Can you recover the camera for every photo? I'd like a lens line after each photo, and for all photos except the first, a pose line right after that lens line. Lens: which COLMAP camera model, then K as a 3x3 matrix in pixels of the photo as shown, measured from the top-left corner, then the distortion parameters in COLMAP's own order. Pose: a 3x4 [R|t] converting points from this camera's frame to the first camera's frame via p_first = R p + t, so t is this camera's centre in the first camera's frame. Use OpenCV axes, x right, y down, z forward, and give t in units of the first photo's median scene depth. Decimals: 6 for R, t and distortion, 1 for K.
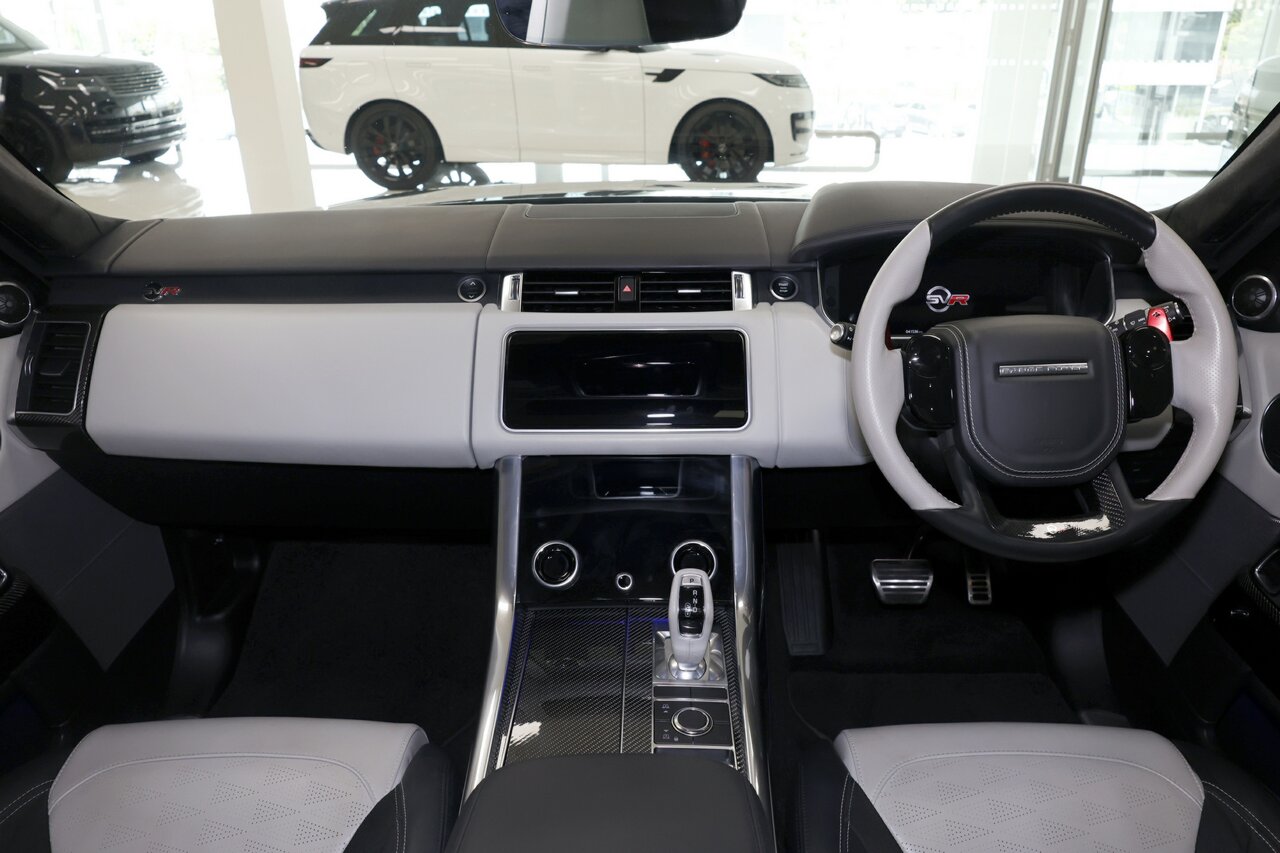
lens RADIAL K [[894.0, 0, 642.9], [0, 894.0, 413.1], [0, 0, 1]] dist [0.000267, -0.007102]
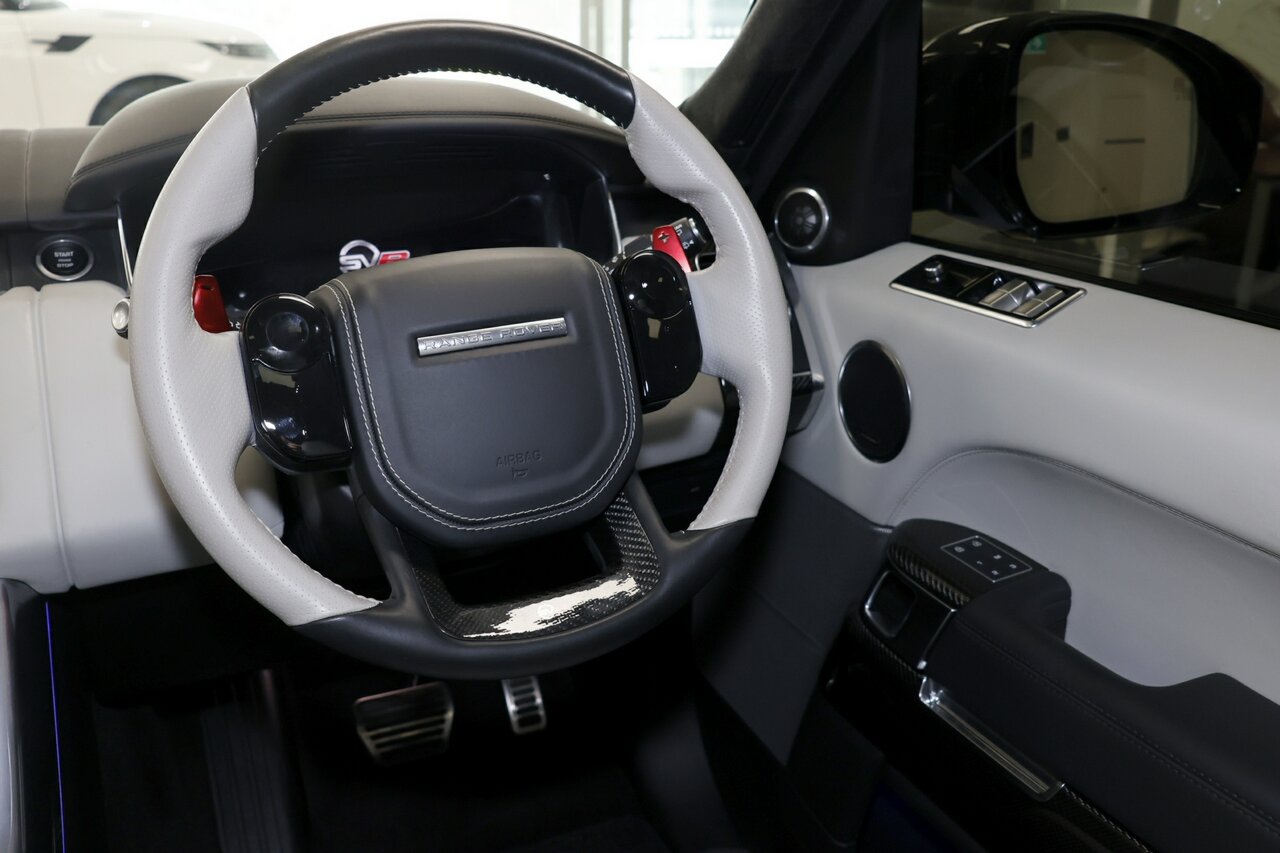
lens RADIAL K [[989.5, 0, 640.0], [0, 989.5, 426.5], [0, 0, 1]] dist [0.009993, -0.002178]
pose [[0.919138, -0.129762, 0.371949, 0.279119], [0.155763, 0.986960, -0.040592, 0.046751], [-0.361832, 0.095246, 0.927365, 0.367842]]
